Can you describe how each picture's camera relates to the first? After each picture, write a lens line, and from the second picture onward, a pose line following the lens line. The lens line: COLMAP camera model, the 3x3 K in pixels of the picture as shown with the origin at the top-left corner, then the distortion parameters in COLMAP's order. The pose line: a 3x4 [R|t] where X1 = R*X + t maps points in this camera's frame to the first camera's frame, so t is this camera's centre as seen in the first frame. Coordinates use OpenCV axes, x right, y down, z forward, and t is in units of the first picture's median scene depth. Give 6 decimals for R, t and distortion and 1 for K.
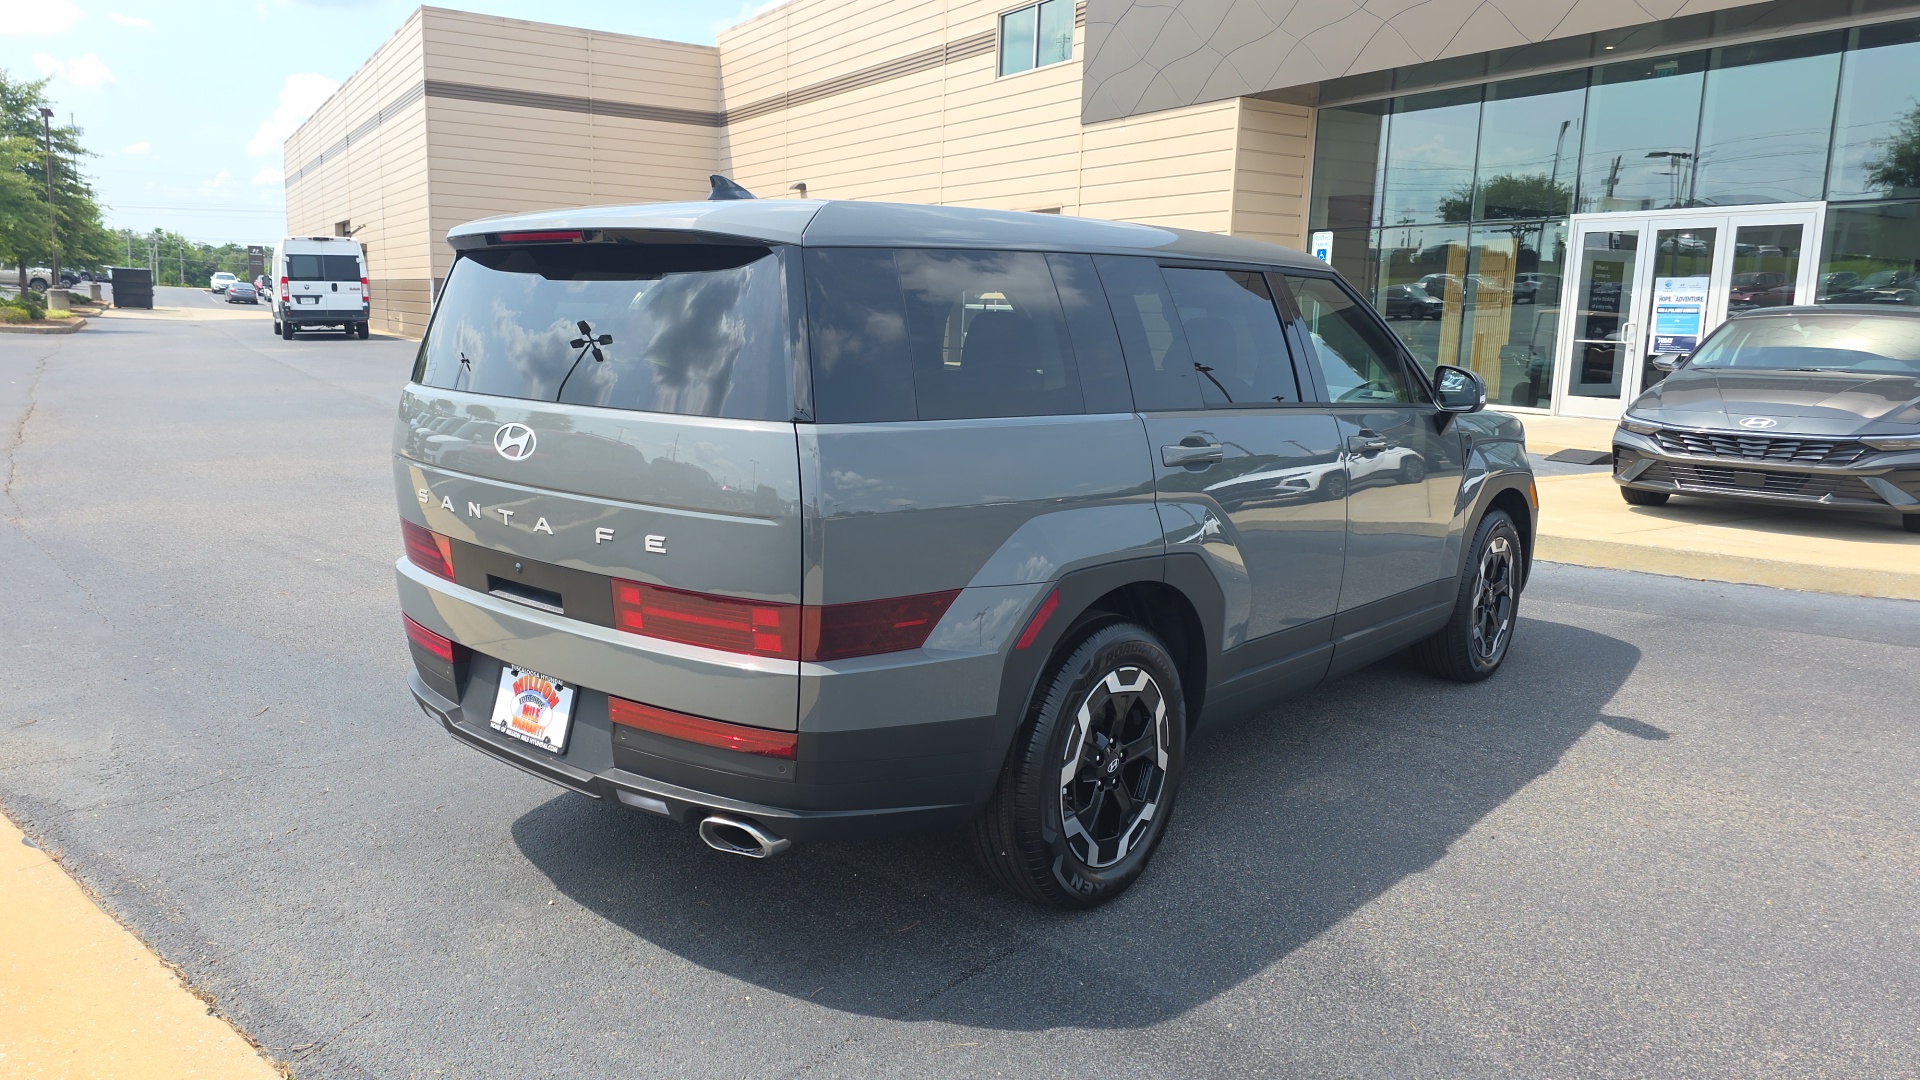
lens RADIAL K [[1300.3, 0, 911.9], [0, 1300.3, 530.1], [0, 0, 1]] dist [0.058634, -0.058637]
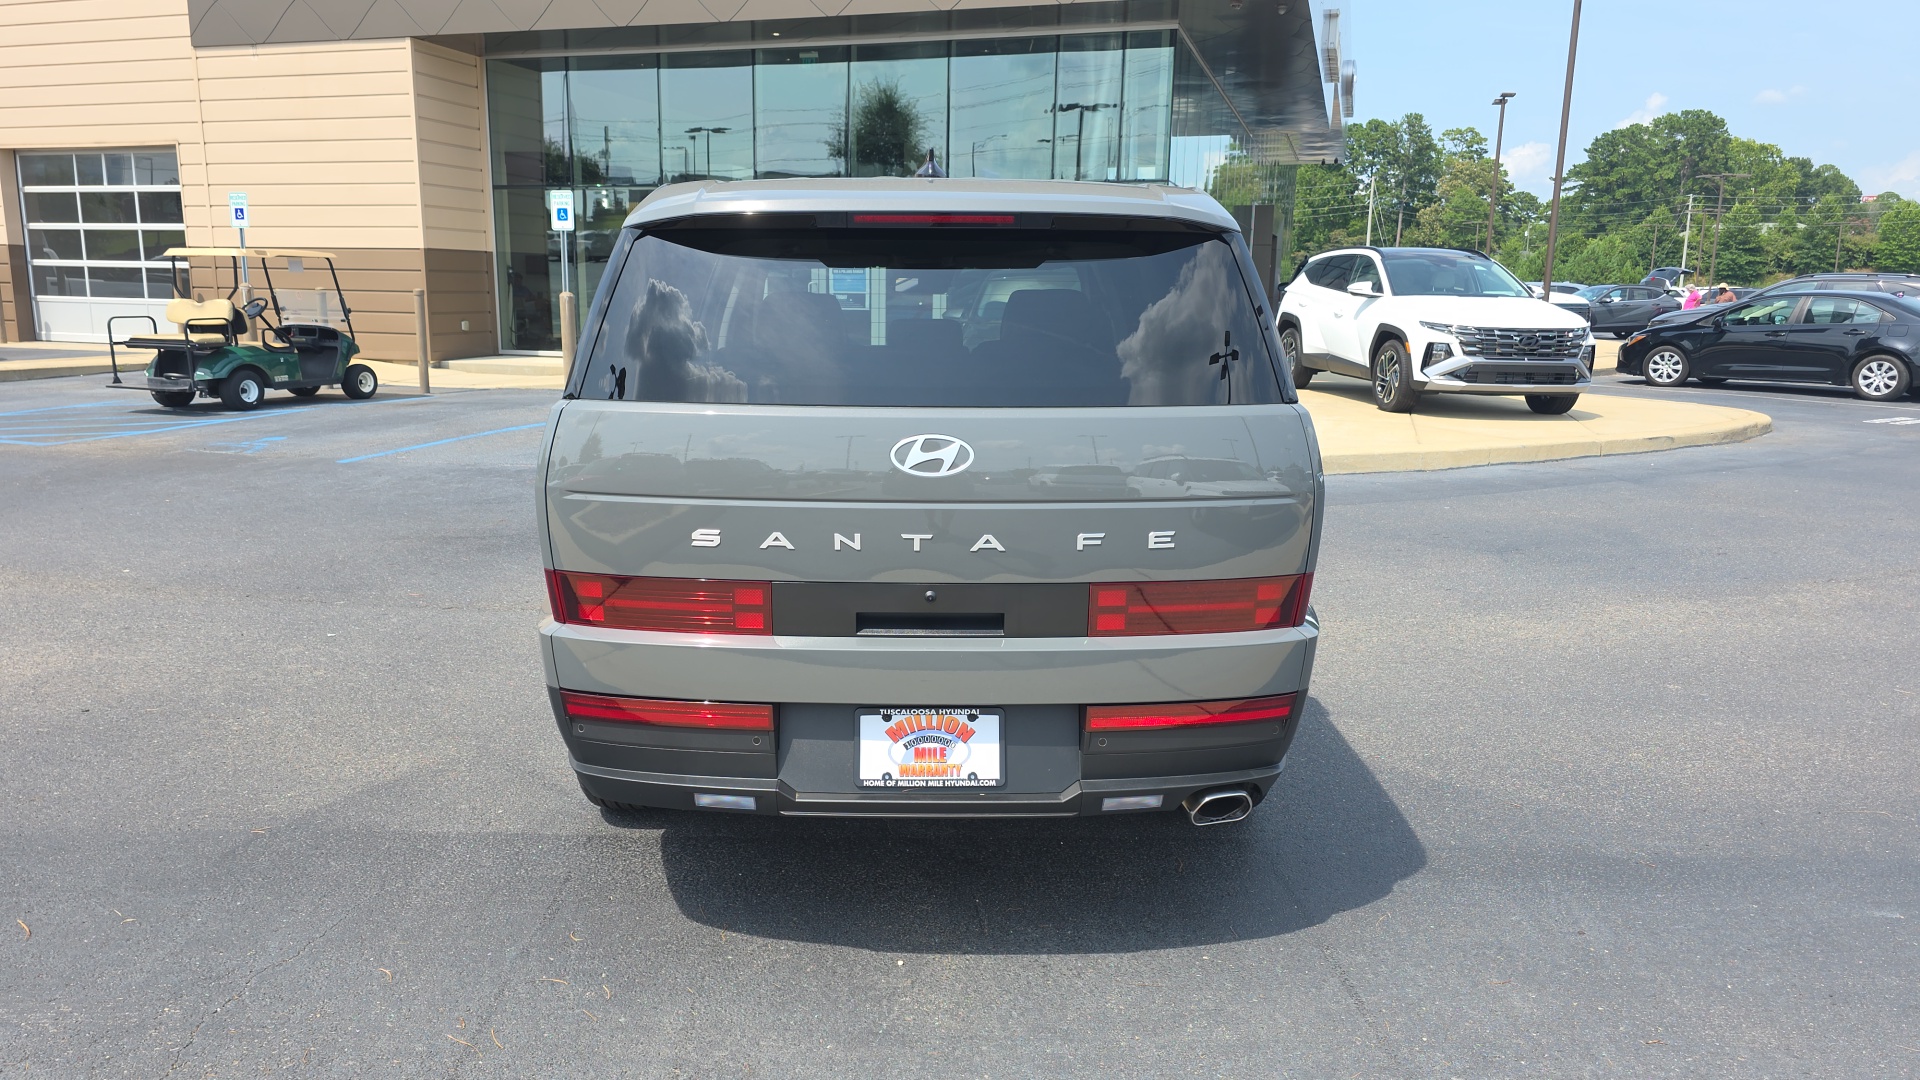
lens RADIAL K [[1300.3, 0, 925.4], [0, 1300.3, 547.4], [0, 0, 1]] dist [0.058634, -0.058637]
pose [[0.743511, -0.149391, 0.651824, -0.762405], [0.117896, 0.988743, 0.092130, -0.075197], [-0.658249, 0.008347, 0.752754, 0.289967]]
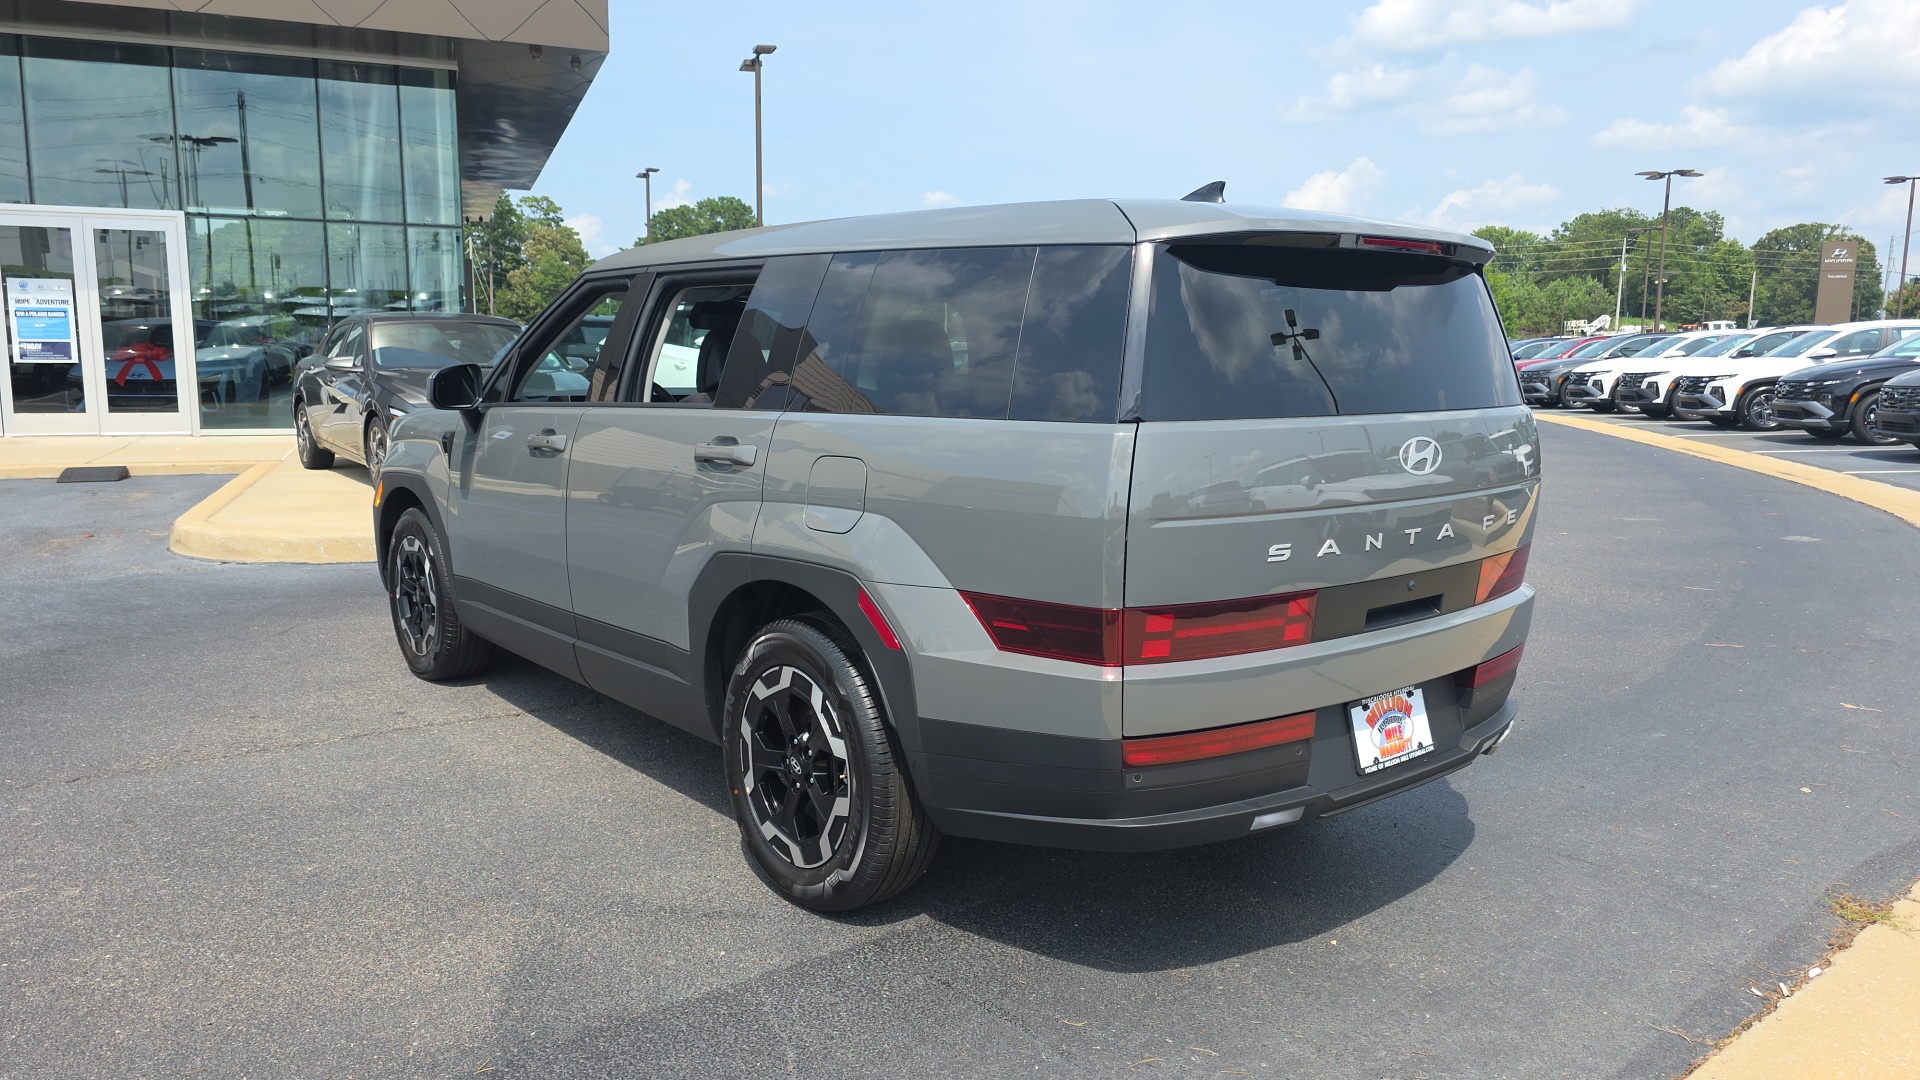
lens RADIAL K [[1300.3, 0, 907.4], [0, 1300.3, 557.8], [0, 0, 1]] dist [0.058634, -0.058637]
pose [[0.163471, -0.177013, 0.970538, -1.136766], [0.158437, 0.975712, 0.151271, -0.172876], [-0.973743, 0.129040, 0.187547, 1.025840]]
